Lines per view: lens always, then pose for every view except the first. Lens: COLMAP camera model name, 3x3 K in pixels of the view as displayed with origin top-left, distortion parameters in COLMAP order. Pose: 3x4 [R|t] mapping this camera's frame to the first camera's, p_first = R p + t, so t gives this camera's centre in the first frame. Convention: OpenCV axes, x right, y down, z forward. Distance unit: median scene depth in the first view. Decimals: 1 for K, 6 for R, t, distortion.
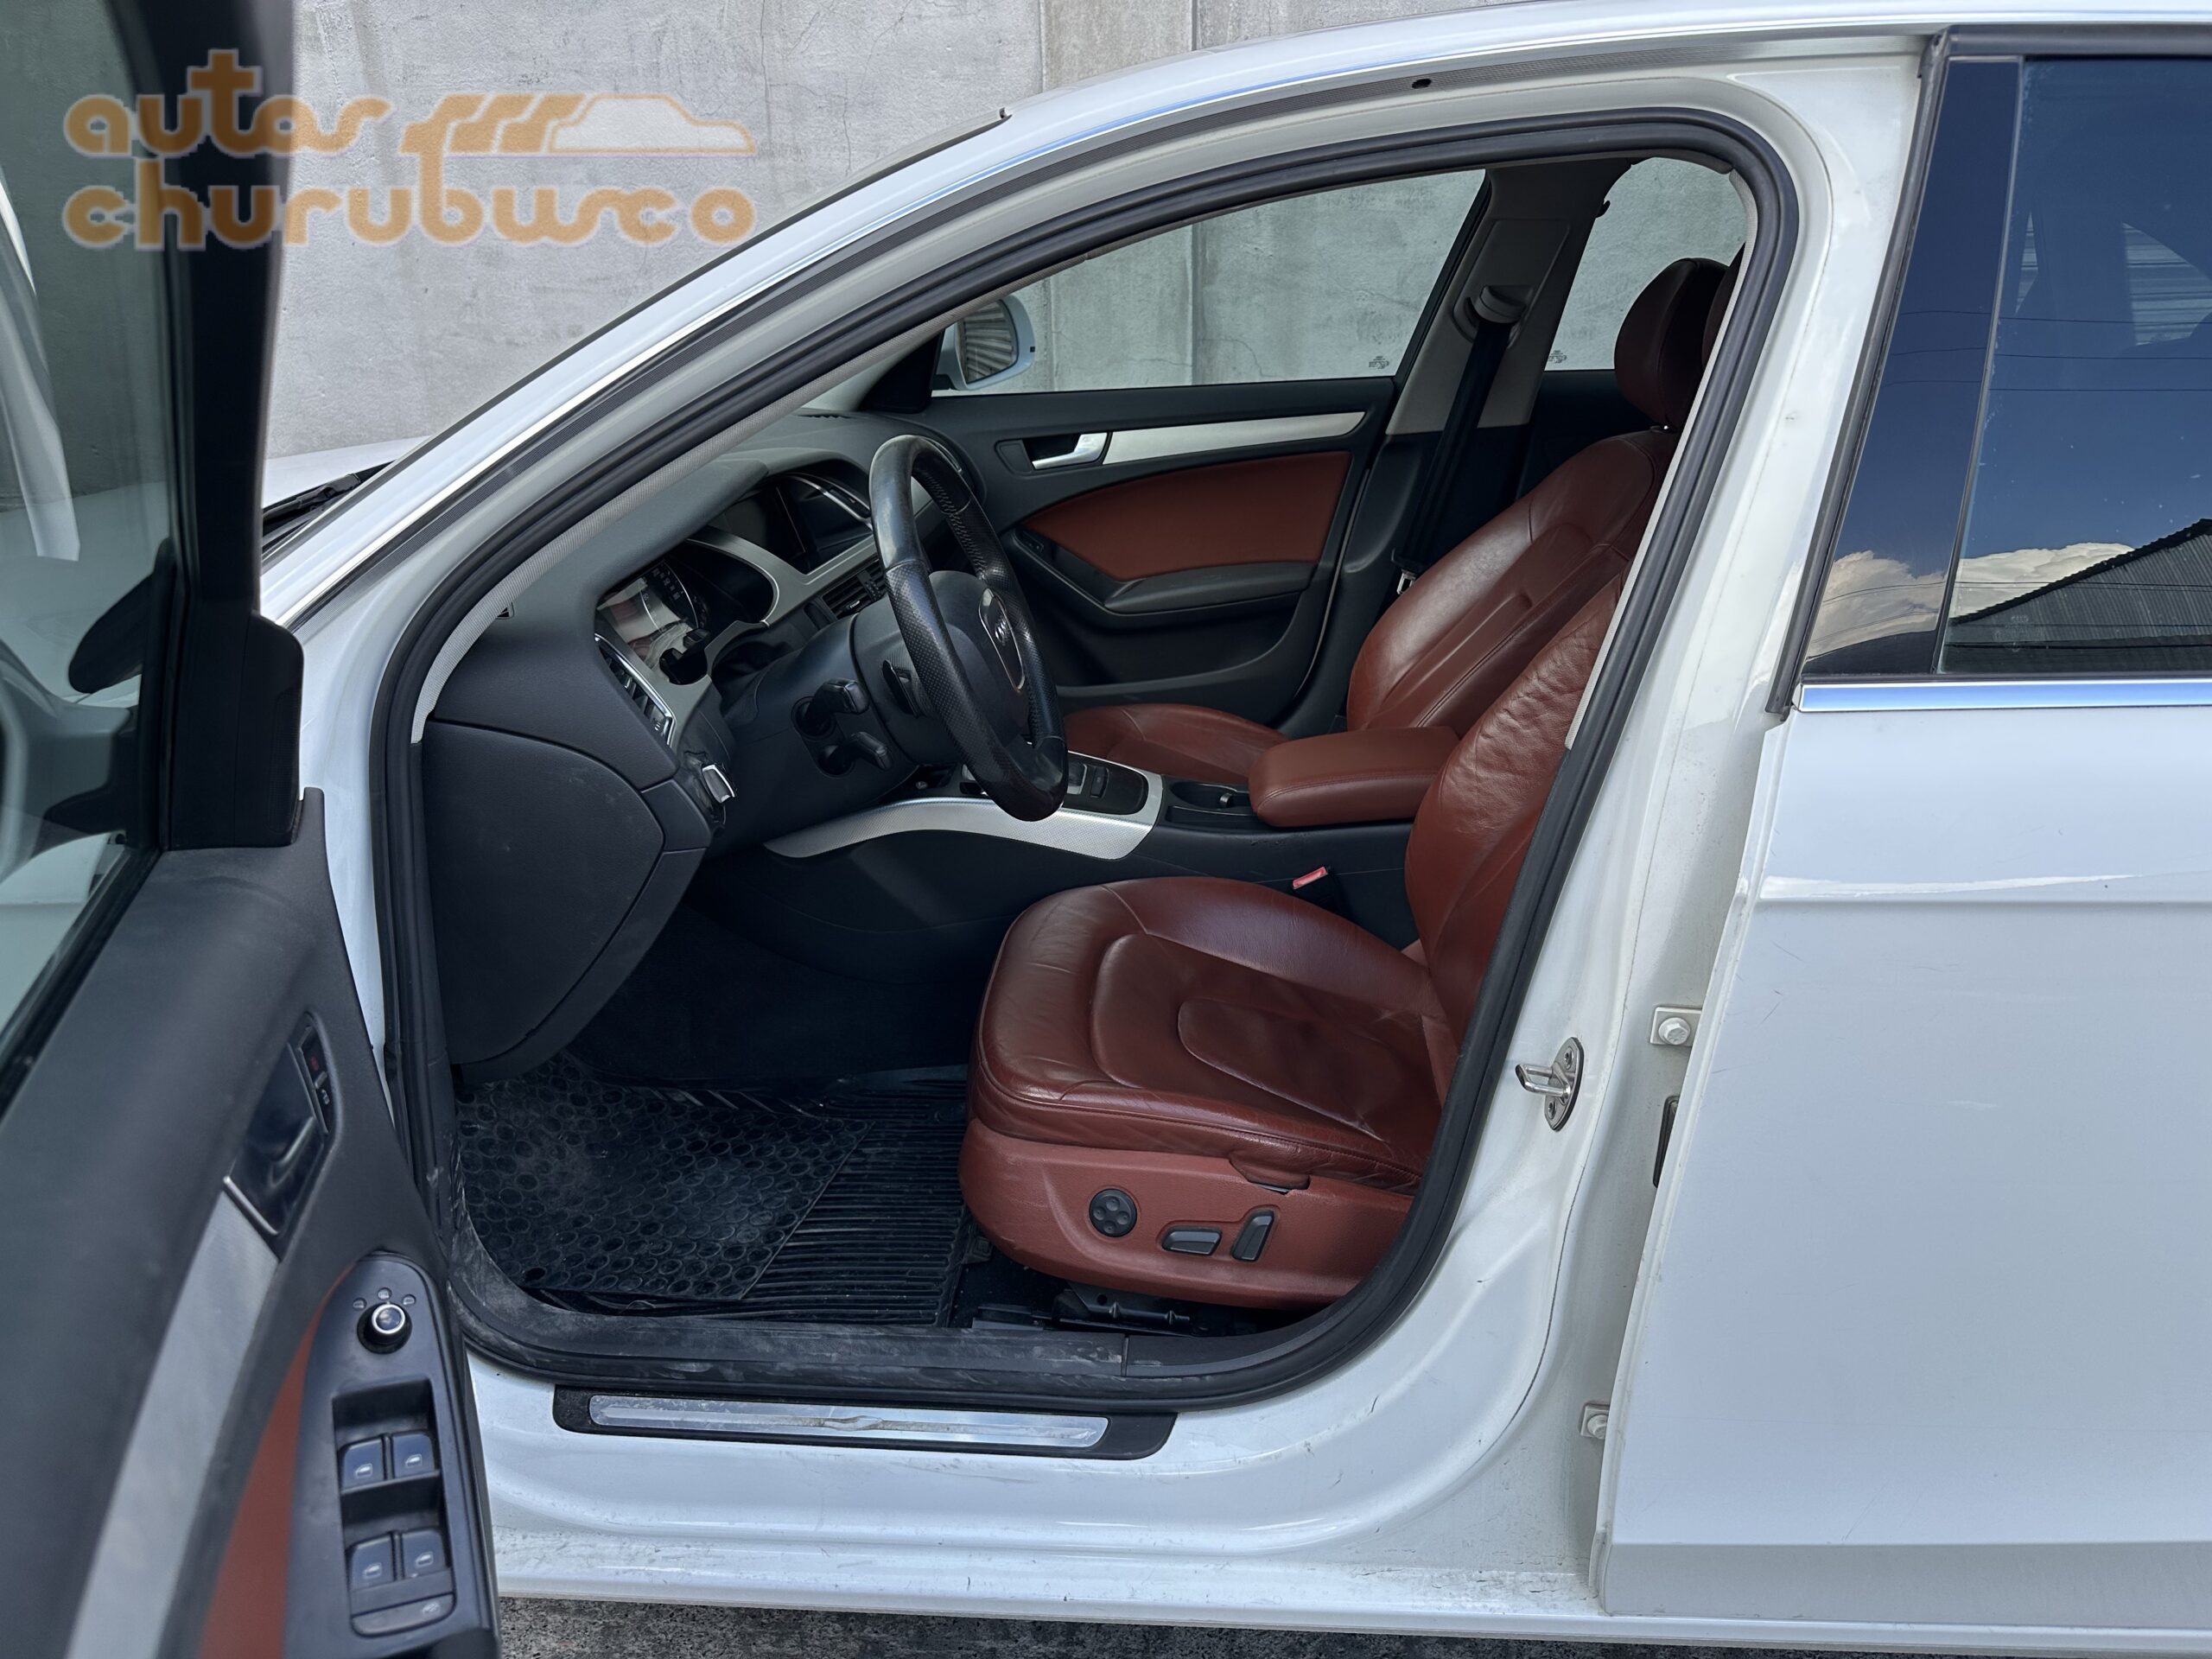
lens RADIAL K [[1564.0, 0, 1101.7], [0, 1564.0, 839.3], [0, 0, 1]] dist [0.046703, -0.078389]
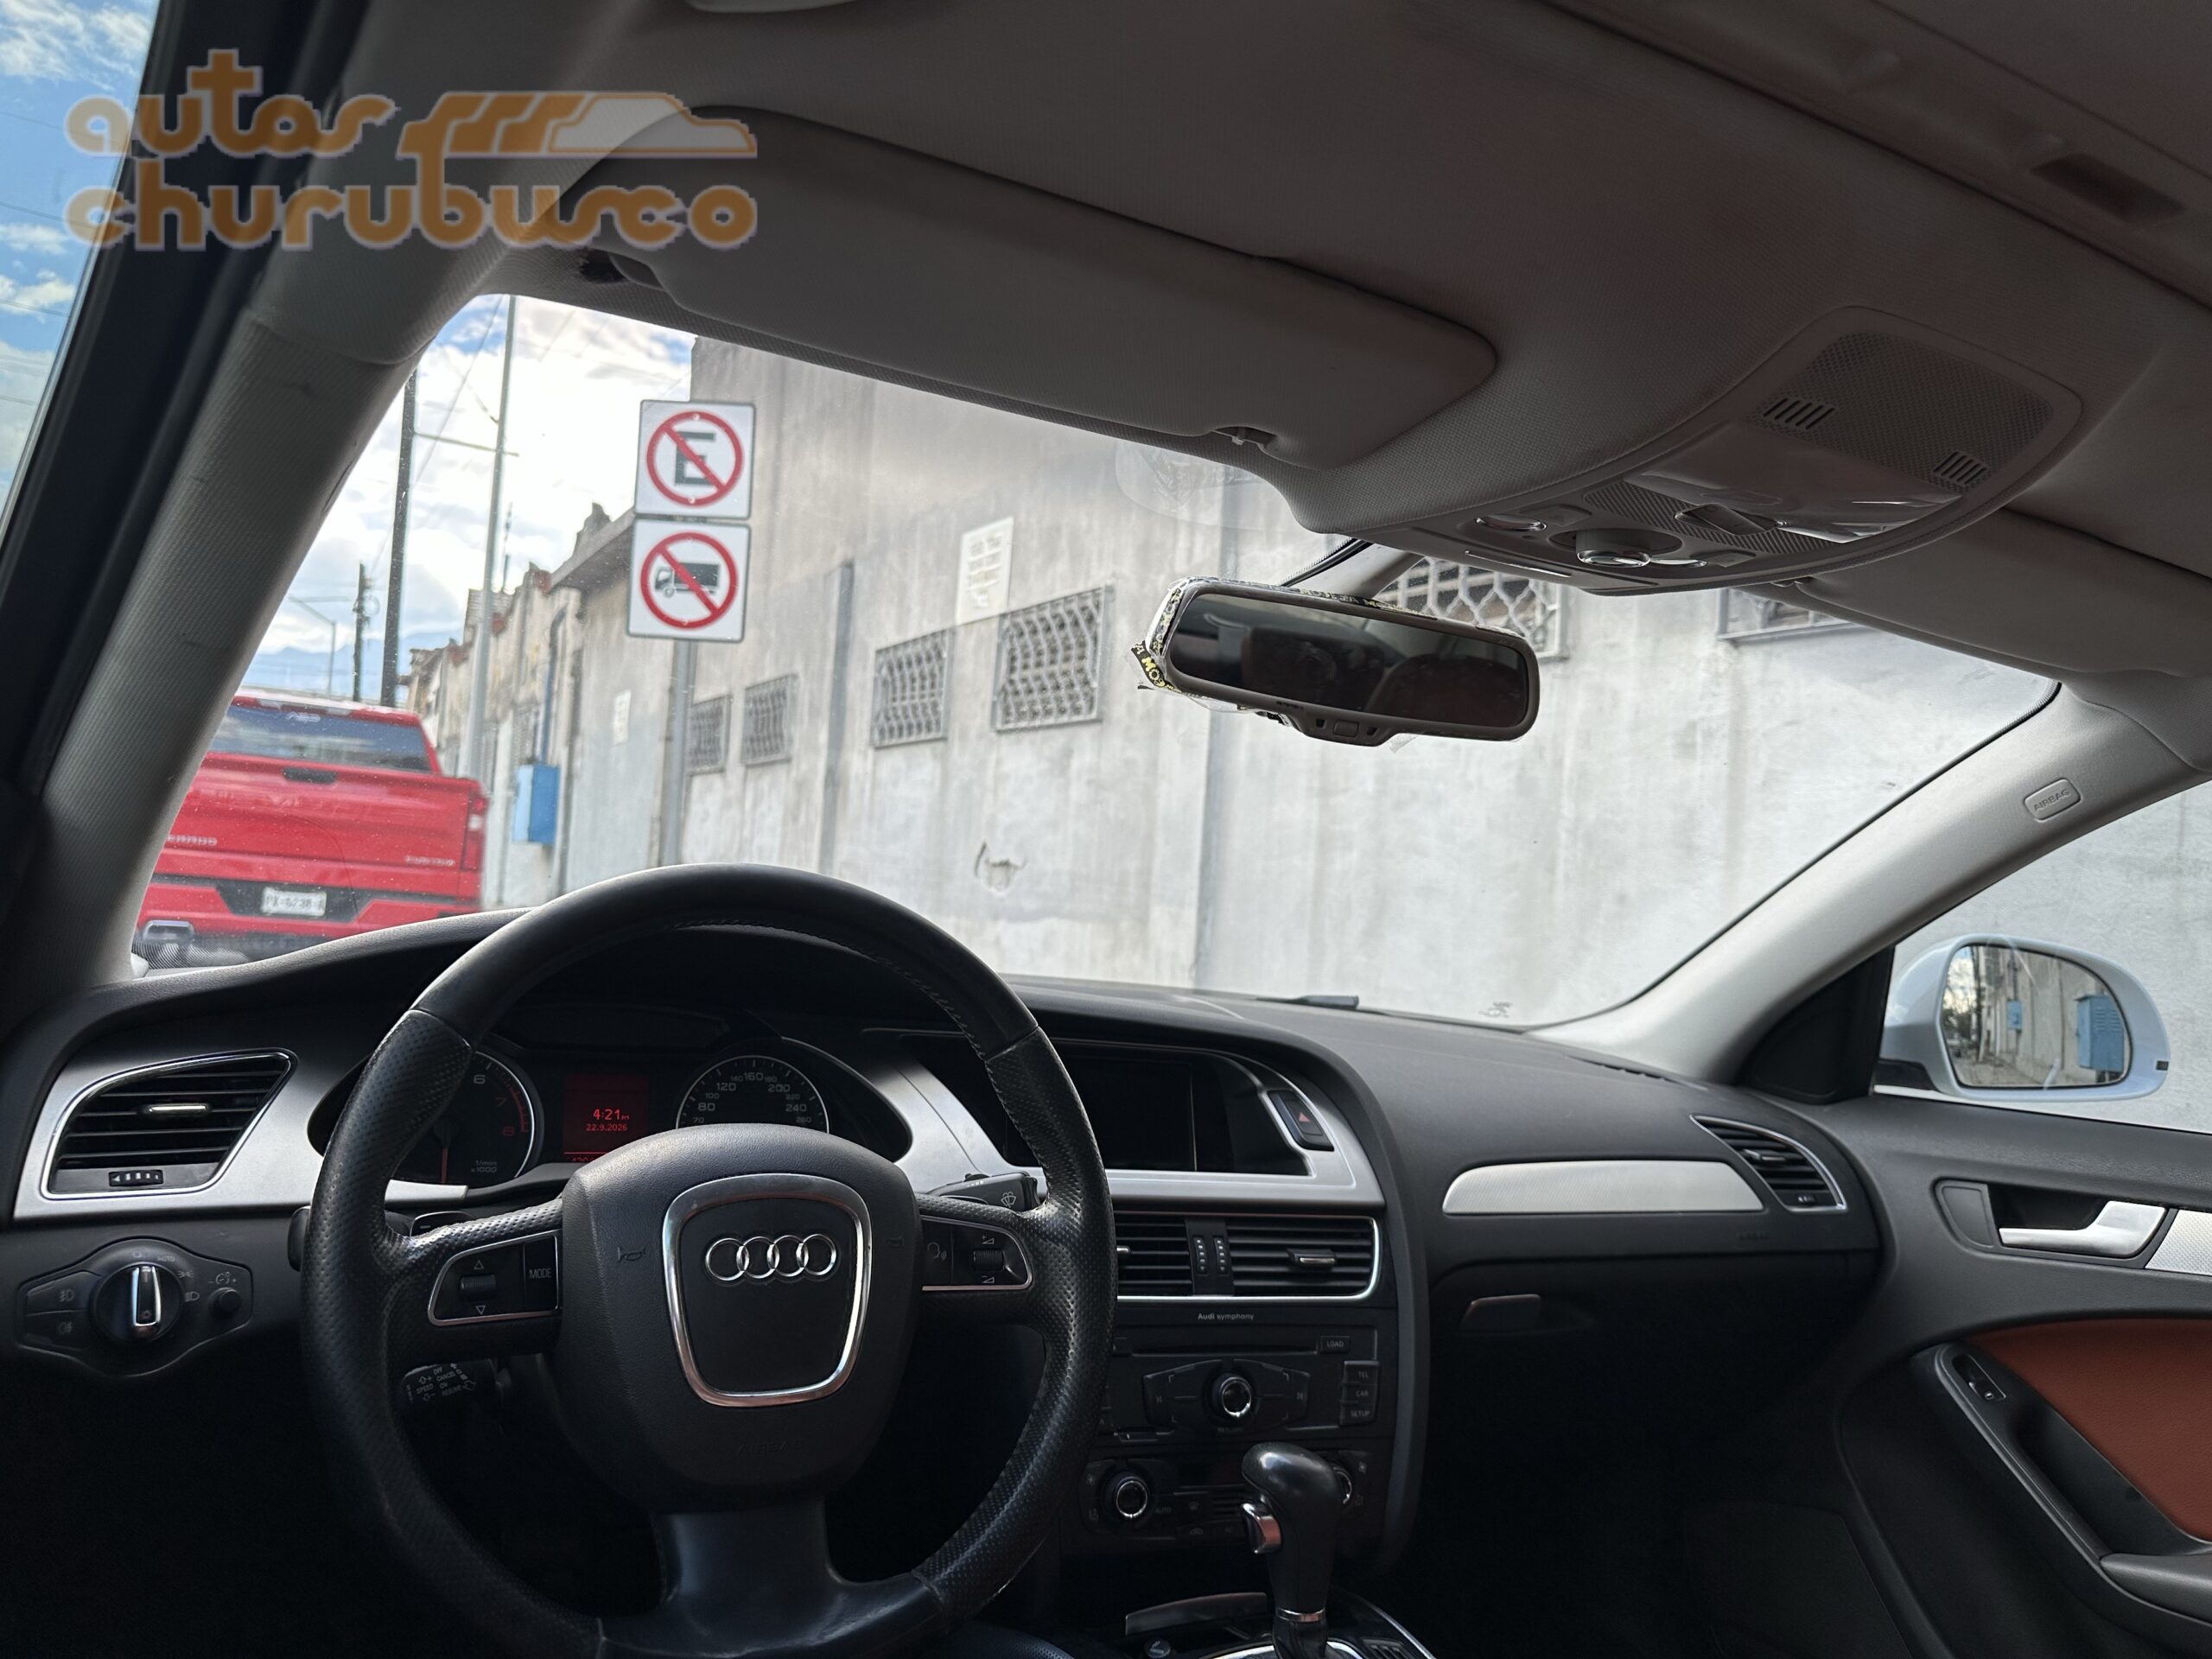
lens RADIAL K [[1564.0, 0, 1068.4], [0, 1564.0, 818.9], [0, 0, 1]] dist [0.046703, -0.078389]
pose [[0.524009, 0.020800, -0.851459, 0.140187], [-0.430479, 0.869080, -0.243697, -0.058407], [0.734917, 0.494234, 0.464360, 0.274326]]
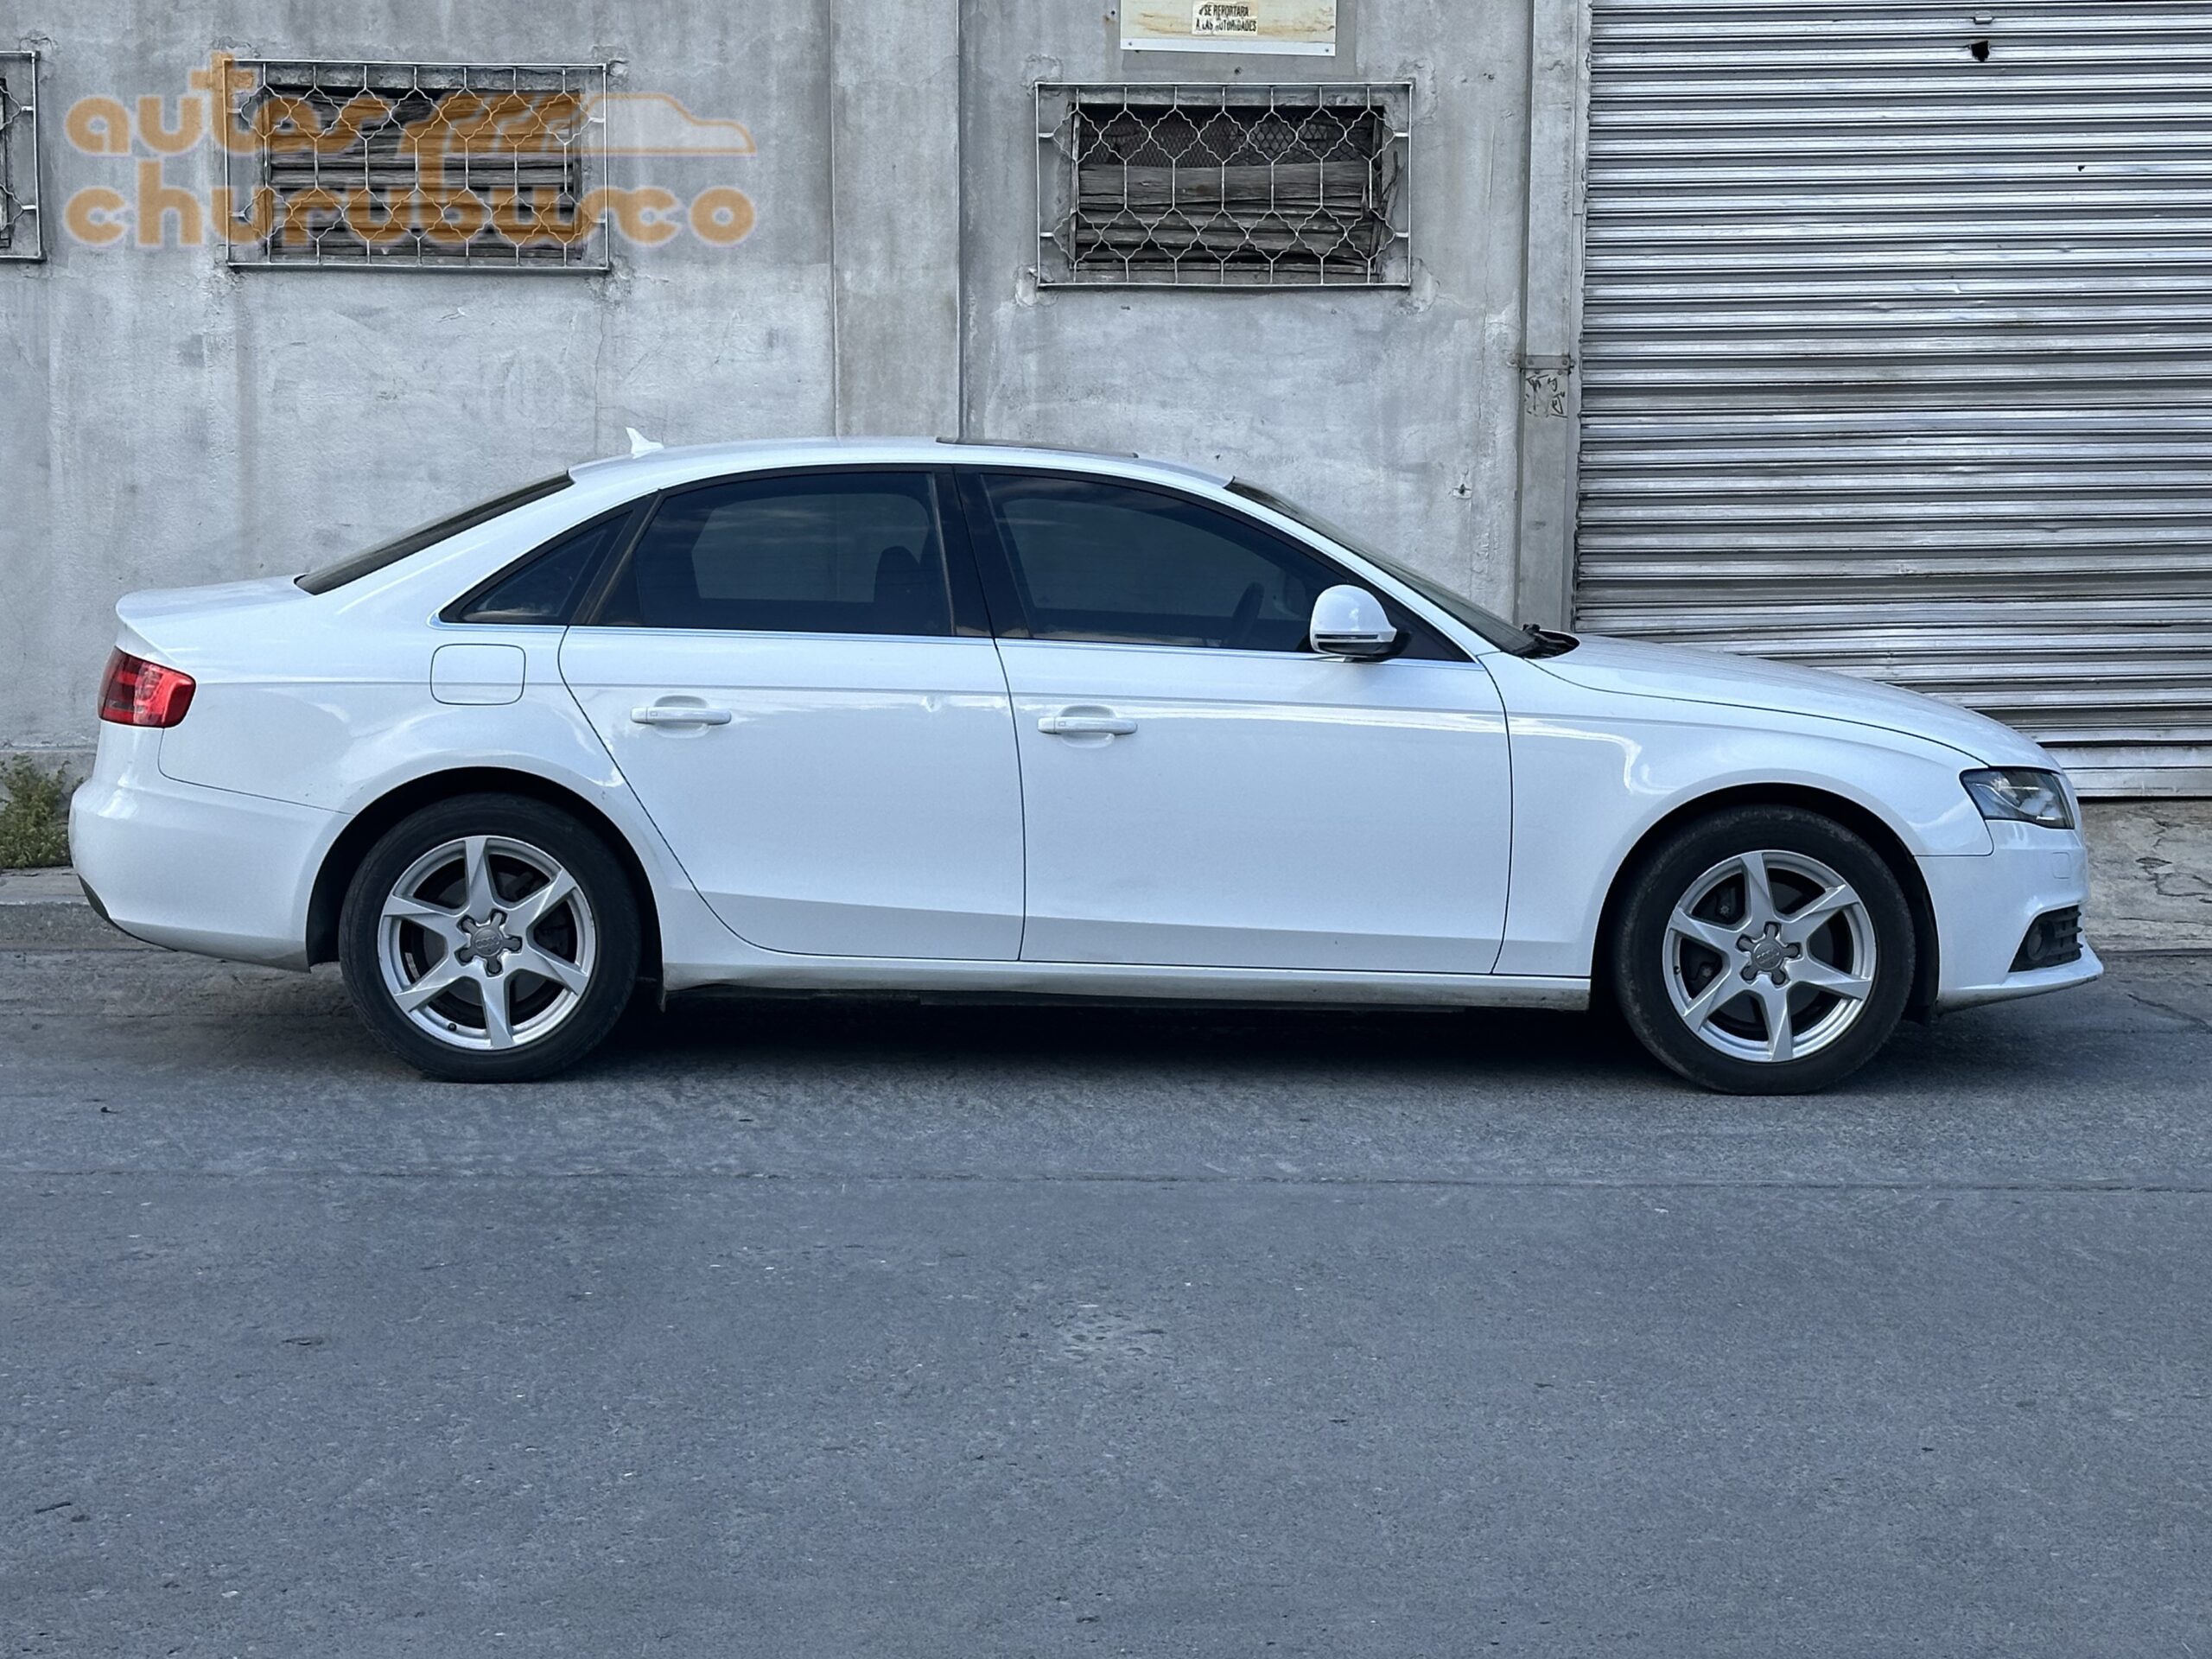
lens RADIAL K [[4015.0, 0, 1119.6], [0, 4015.0, 831.9], [0, 0, 1]] dist [0.155201, 0.000000]
pose [[0.995335, 0.017071, 0.094956, -0.104748], [0.013138, 0.951072, -0.308691, 0.756581], [-0.095579, 0.308499, 0.946411, -1.788182]]
